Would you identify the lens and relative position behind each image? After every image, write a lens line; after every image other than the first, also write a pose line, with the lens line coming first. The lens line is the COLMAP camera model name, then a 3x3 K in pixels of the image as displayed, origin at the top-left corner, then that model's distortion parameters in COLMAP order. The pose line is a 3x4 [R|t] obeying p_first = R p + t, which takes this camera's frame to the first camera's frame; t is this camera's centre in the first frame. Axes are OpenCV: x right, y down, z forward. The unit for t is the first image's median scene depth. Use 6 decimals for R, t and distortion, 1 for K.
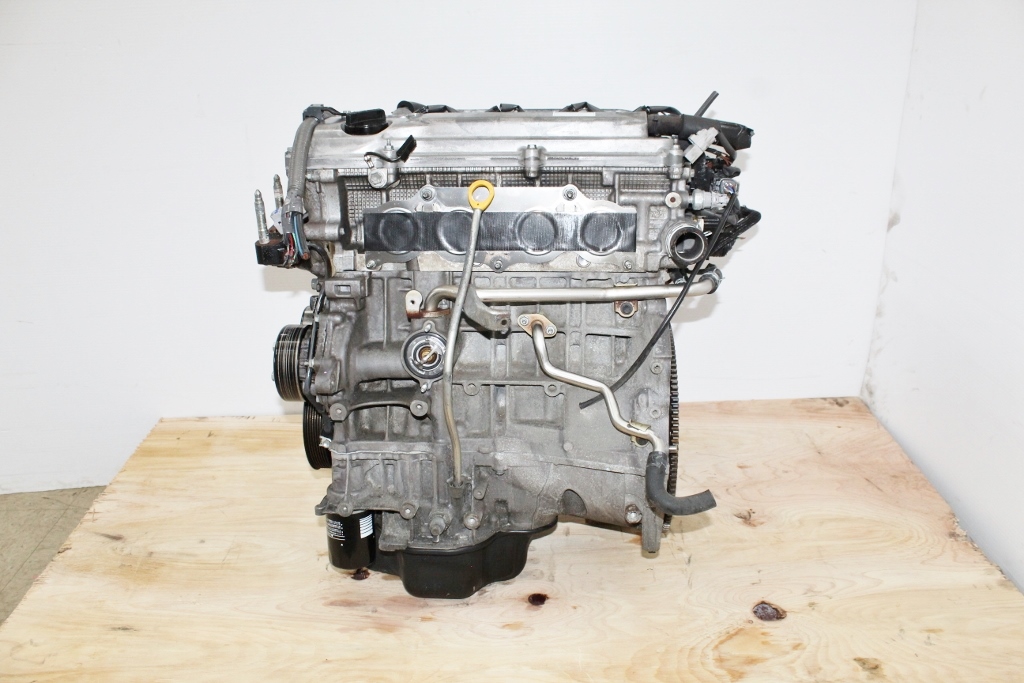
lens RADIAL K [[849.5, 0, 511.4], [0, 849.5, 342.0], [0, 0, 1]] dist [-0.138983, 0.113645]
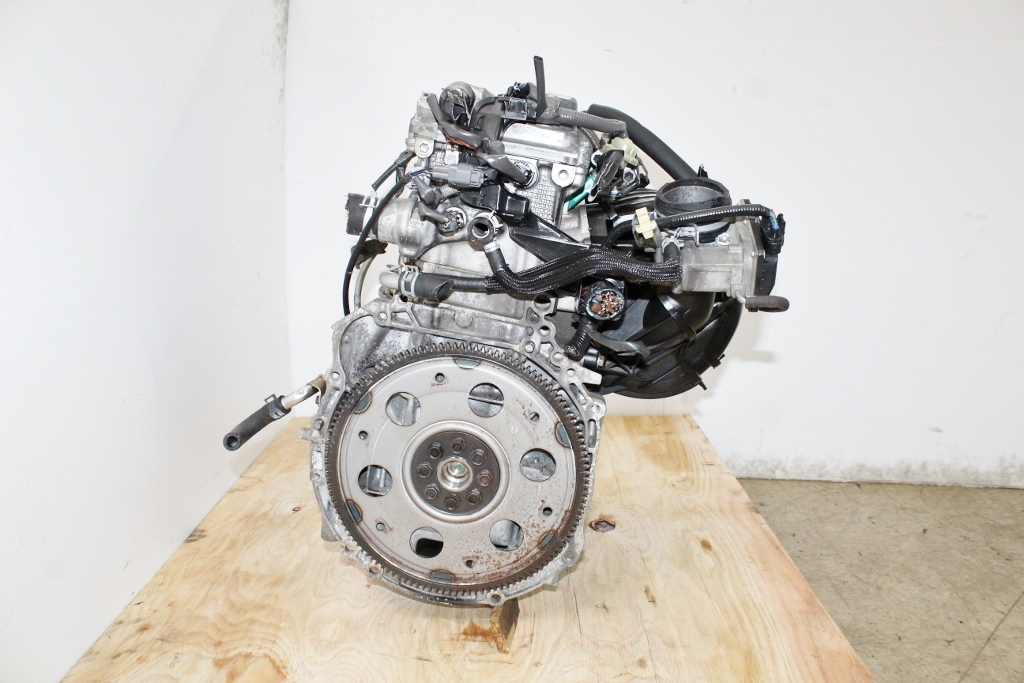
lens RADIAL K [[849.5, 0, 513.4], [0, 849.5, 341.3], [0, 0, 1]] dist [-0.138983, 0.113645]
pose [[-0.015646, 0.224740, -0.974293, 1.020032], [-0.388707, 0.896399, 0.213015, -0.227069], [0.921229, 0.382047, 0.073333, 1.033306]]
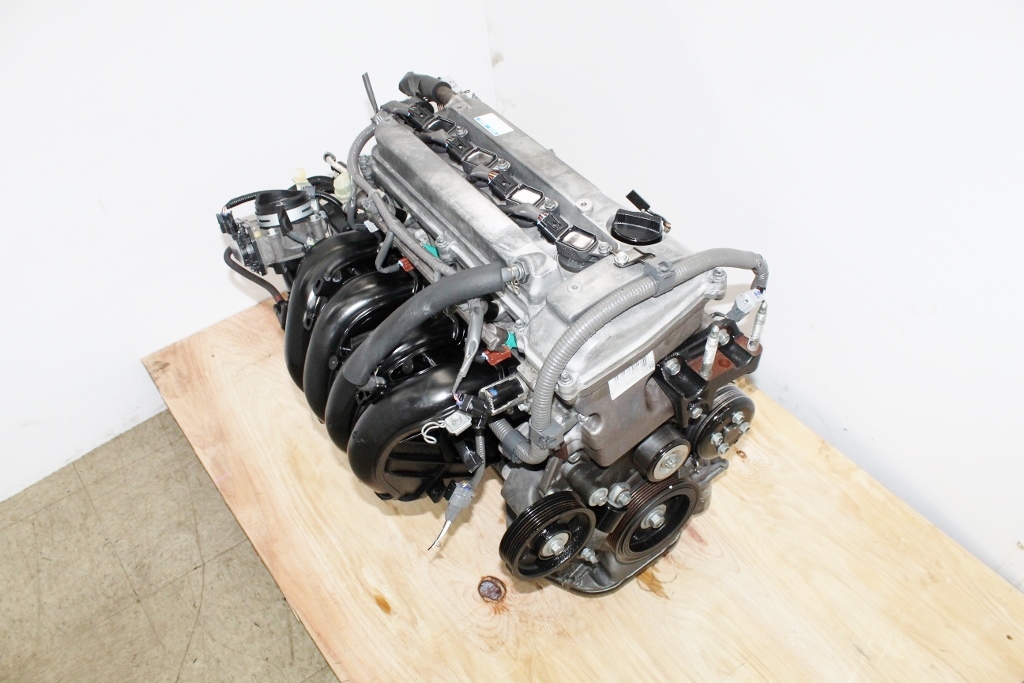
lens RADIAL K [[849.5, 0, 512.1], [0, 849.5, 343.3], [0, 0, 1]] dist [-0.138983, 0.113645]
pose [[-0.595358, -0.541314, 0.593740, -0.642492], [0.343759, 0.496312, 0.797185, -0.890425], [-0.726208, 0.678714, -0.109402, 1.216399]]
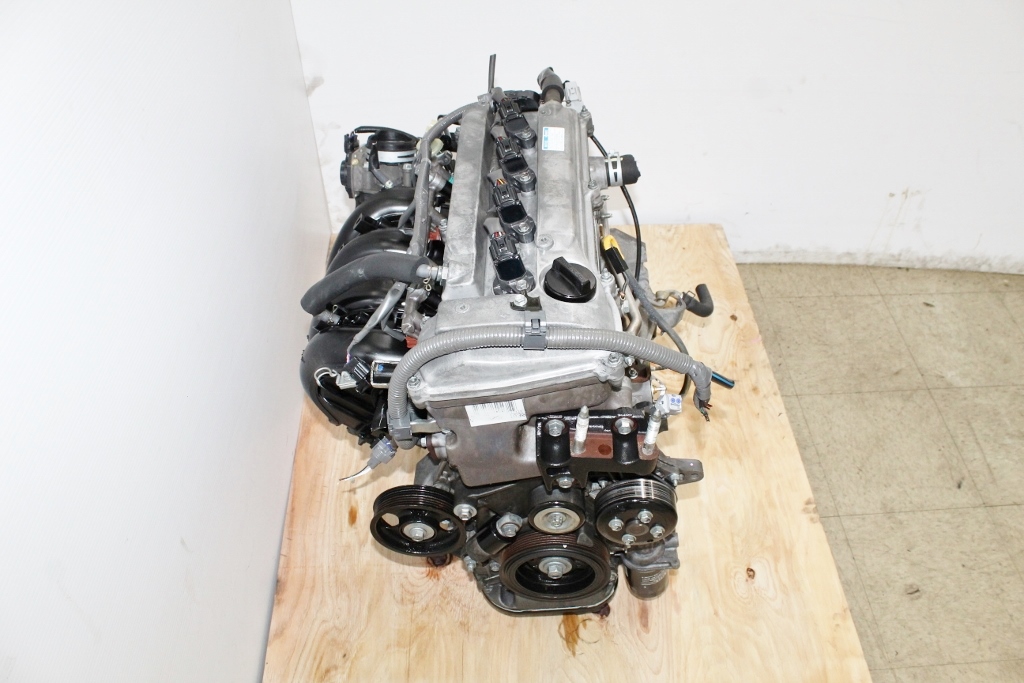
lens RADIAL K [[849.5, 0, 514.3], [0, 849.5, 344.3], [0, 0, 1]] dist [-0.138983, 0.113645]
pose [[-0.032108, -0.707624, 0.705859, -0.774222], [0.397891, 0.638800, 0.658497, -0.762117], [-0.916871, 0.301998, 0.261047, 0.819185]]
